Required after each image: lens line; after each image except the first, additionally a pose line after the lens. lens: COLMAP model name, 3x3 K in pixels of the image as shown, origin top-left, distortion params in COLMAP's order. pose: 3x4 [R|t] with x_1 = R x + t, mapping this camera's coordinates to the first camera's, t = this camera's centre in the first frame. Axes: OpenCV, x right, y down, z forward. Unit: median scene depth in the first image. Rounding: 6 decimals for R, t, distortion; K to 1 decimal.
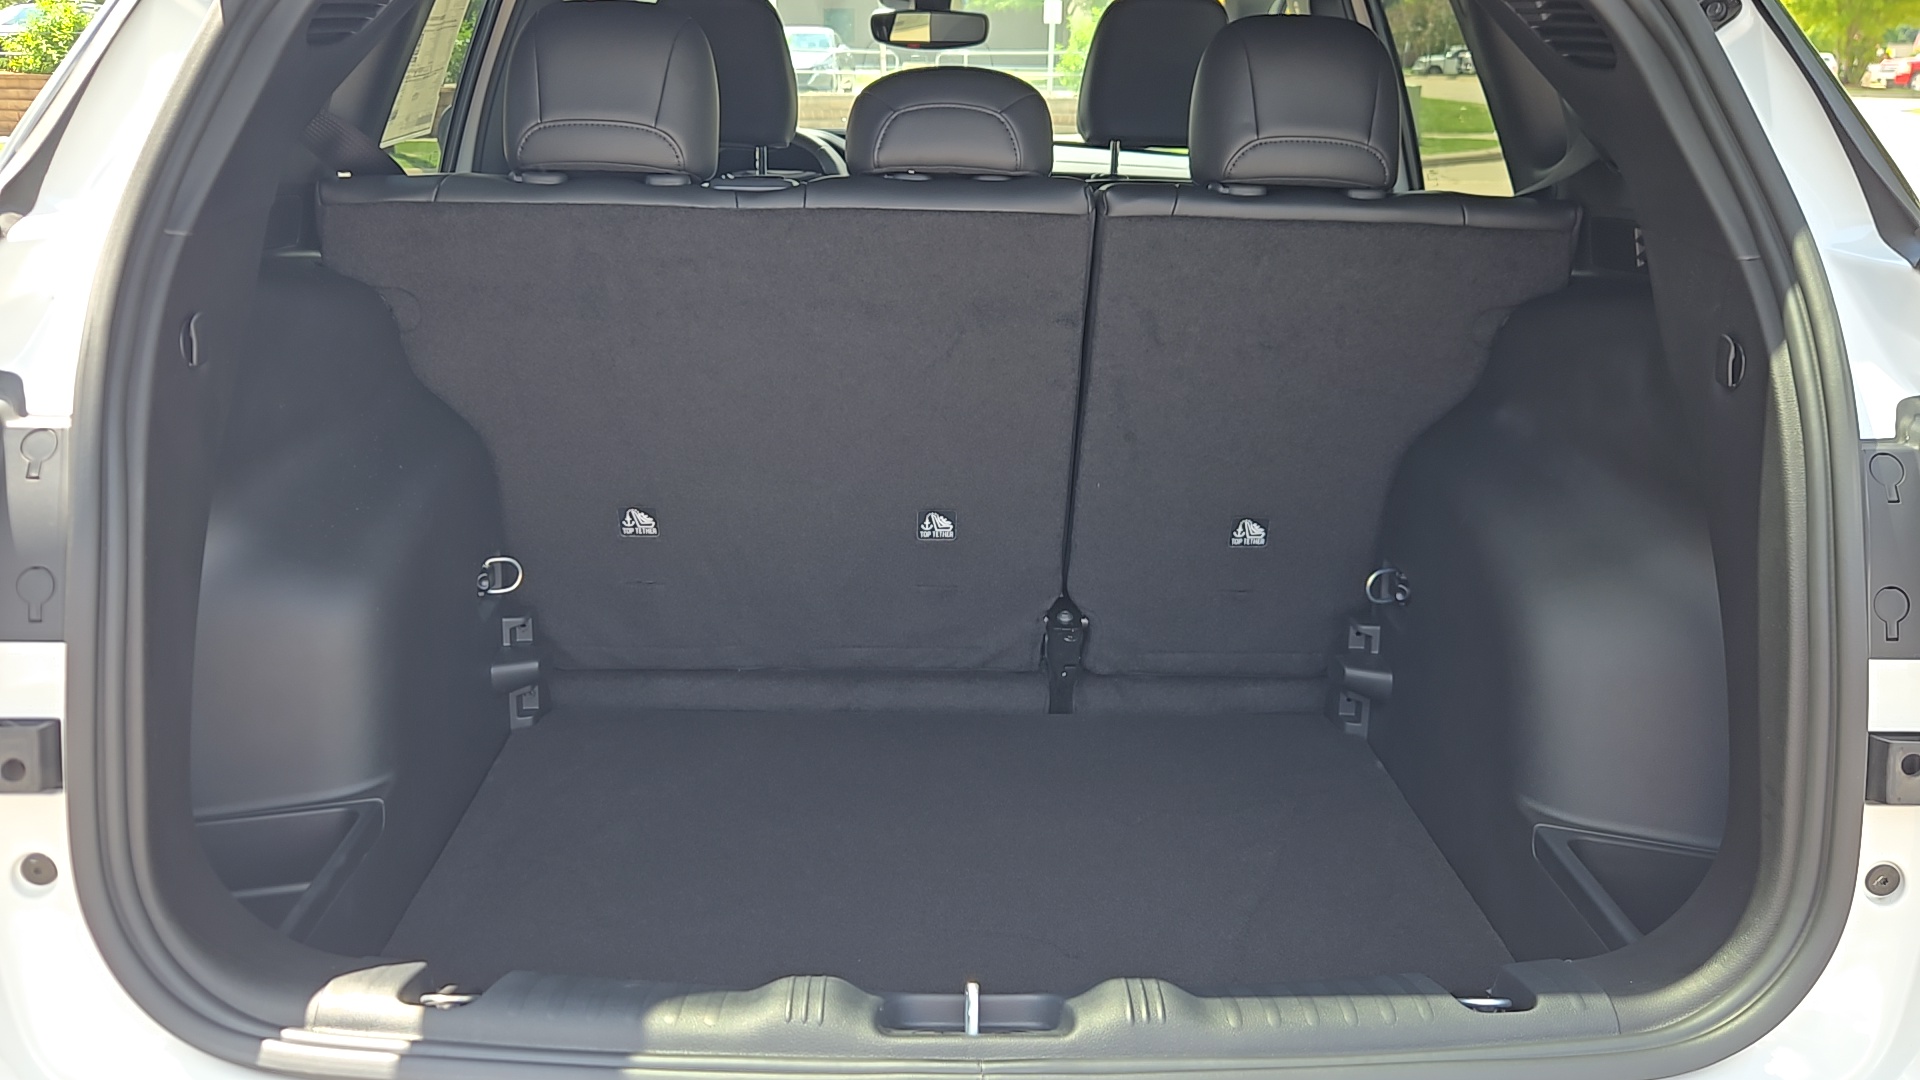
lens RADIAL K [[1608.6, 0, 959.3], [0, 1608.6, 535.7], [0, 0, 1]] dist [0.010340, -0.002773]
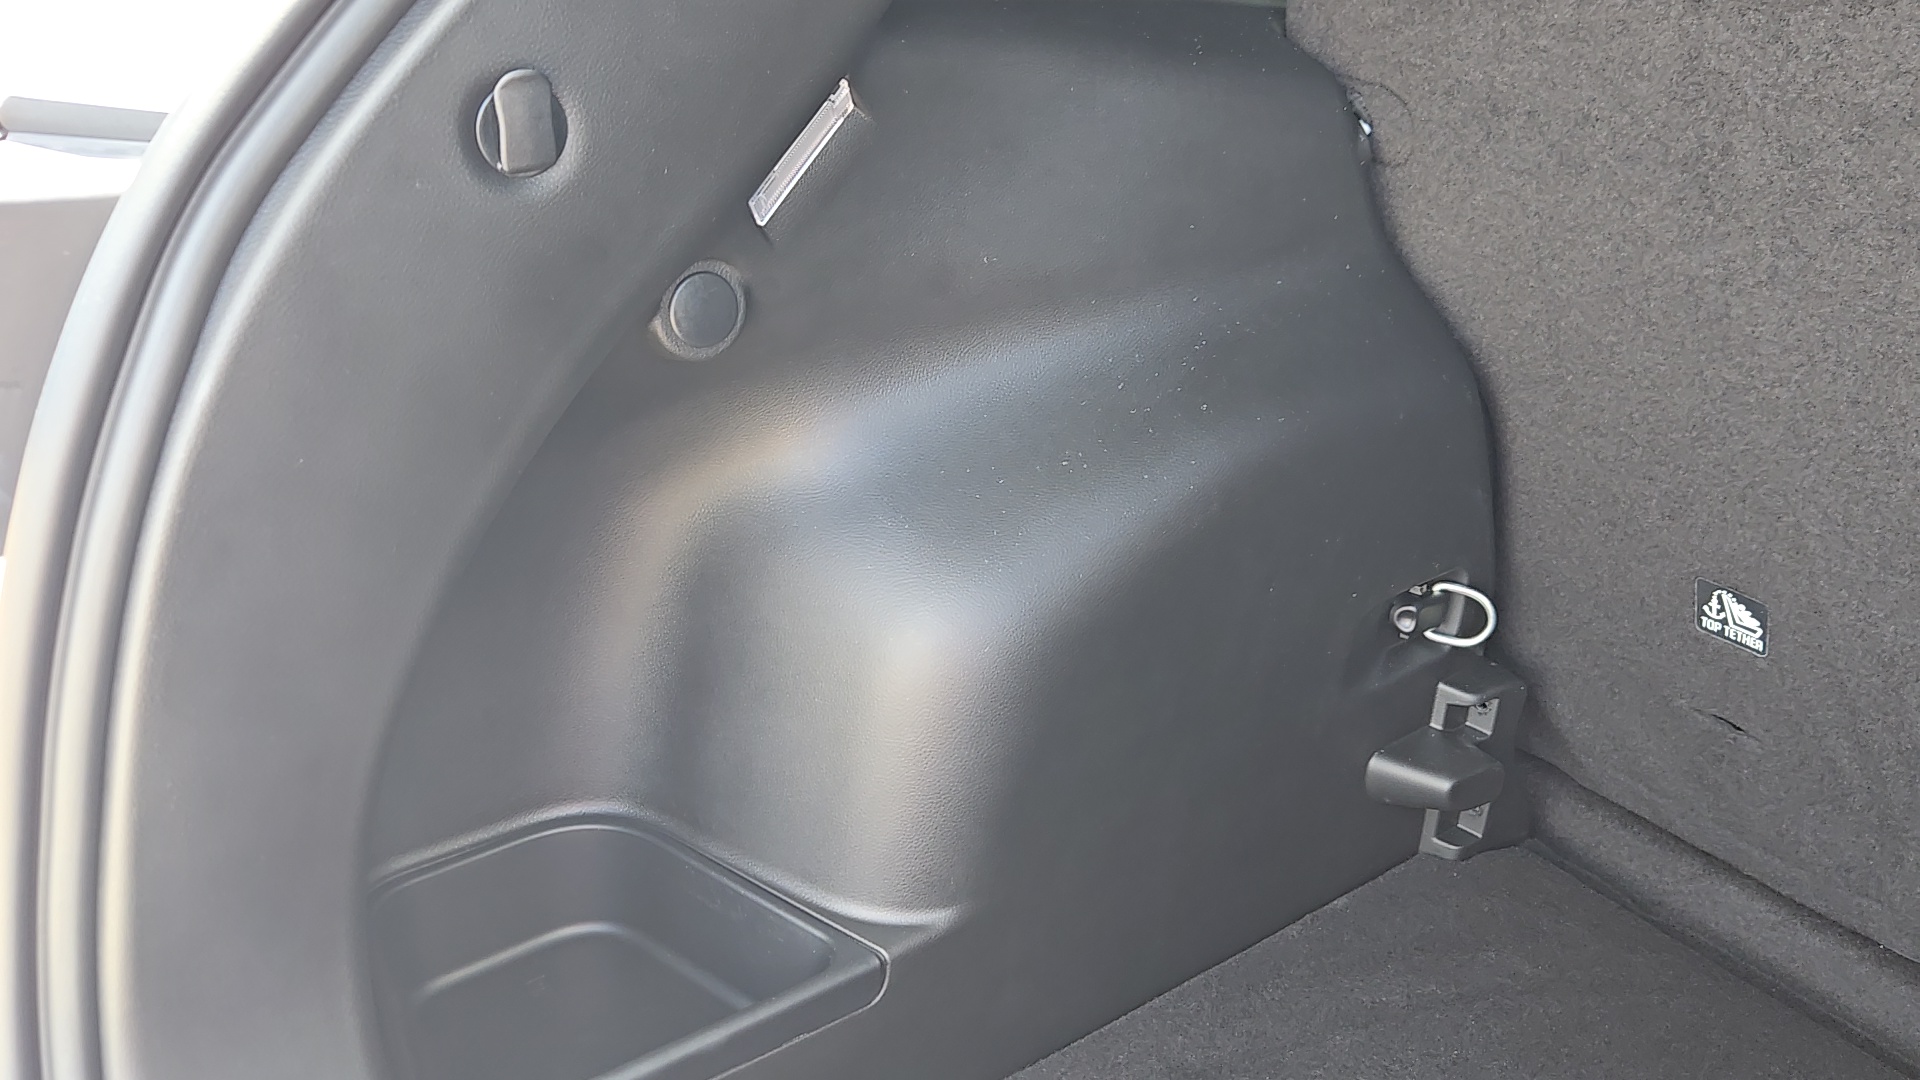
lens RADIAL K [[1608.6, 0, 968.7], [0, 1608.6, 548.3], [0, 0, 1]] dist [0.010340, -0.002773]
pose [[0.575609, 0.355868, -0.736229, 0.030140], [-0.245796, 0.933998, 0.259291, -0.104025], [0.779910, 0.031712, 0.625088, 0.500687]]
